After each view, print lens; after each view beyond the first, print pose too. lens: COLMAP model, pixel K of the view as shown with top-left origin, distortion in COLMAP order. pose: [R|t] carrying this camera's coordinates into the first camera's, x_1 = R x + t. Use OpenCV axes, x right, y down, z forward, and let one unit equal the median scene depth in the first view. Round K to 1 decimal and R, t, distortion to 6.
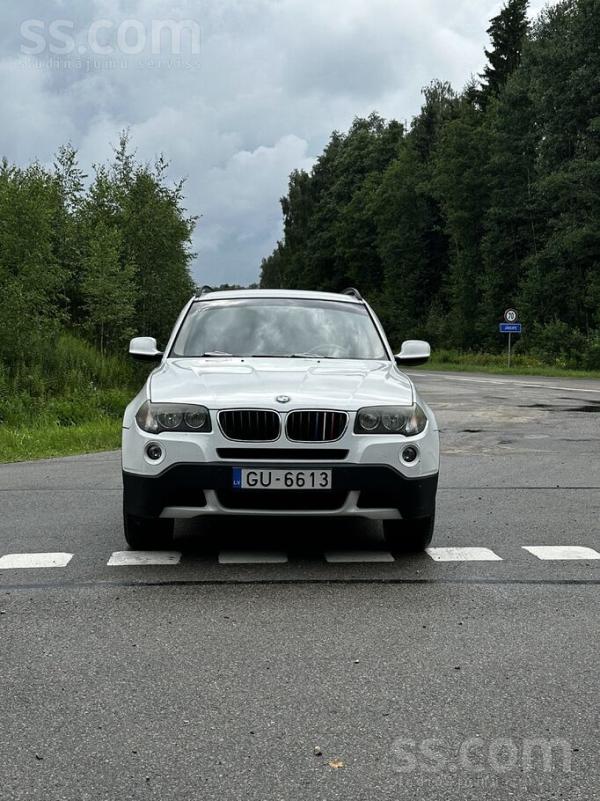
lens RADIAL K [[1054.9, 0, 300.0], [0, 1054.9, 400.5], [0, 0, 1]] dist [0.134952, -0.012355]
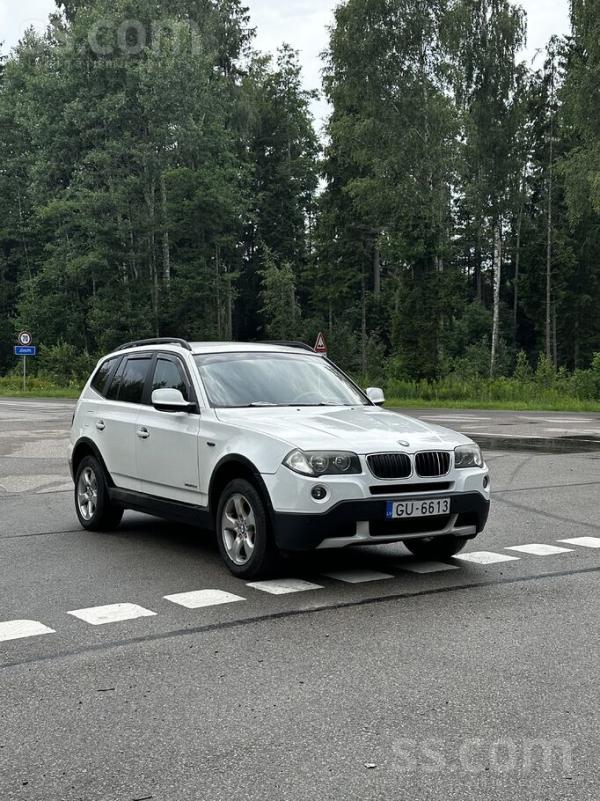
lens RADIAL K [[1054.9, 0, 300.0], [0, 1054.9, 400.5], [0, 0, 1]] dist [0.134952, -0.012355]
pose [[0.868547, -0.022012, 0.495117, -0.738458], [0.030366, 0.999500, -0.008832, -0.044401], [-0.494675, 0.022706, 0.868781, -0.011863]]
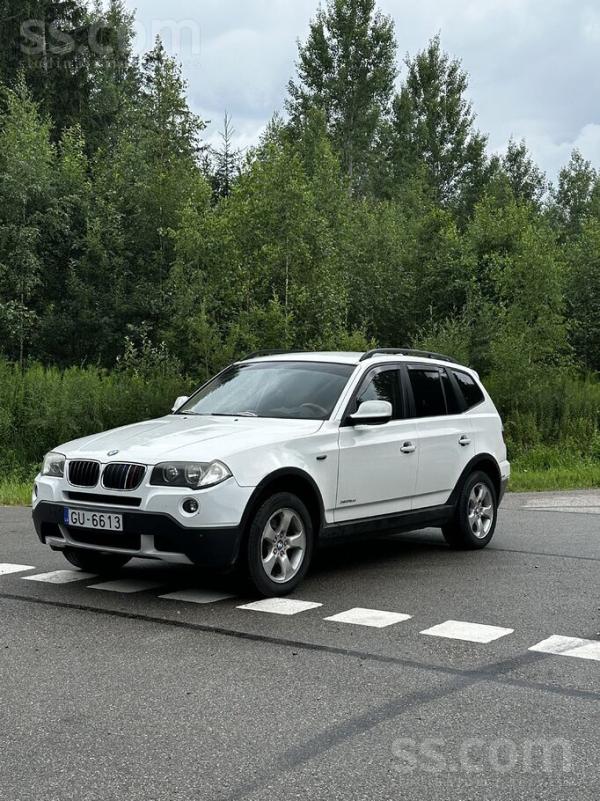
lens RADIAL K [[1054.9, 0, 300.0], [0, 1054.9, 400.5], [0, 0, 1]] dist [0.134952, -0.012355]
pose [[0.789069, 0.005594, -0.614279, 0.889130], [-0.032032, 0.998973, -0.032049, -0.028399], [0.613468, 0.044966, 0.788438, 0.190760]]
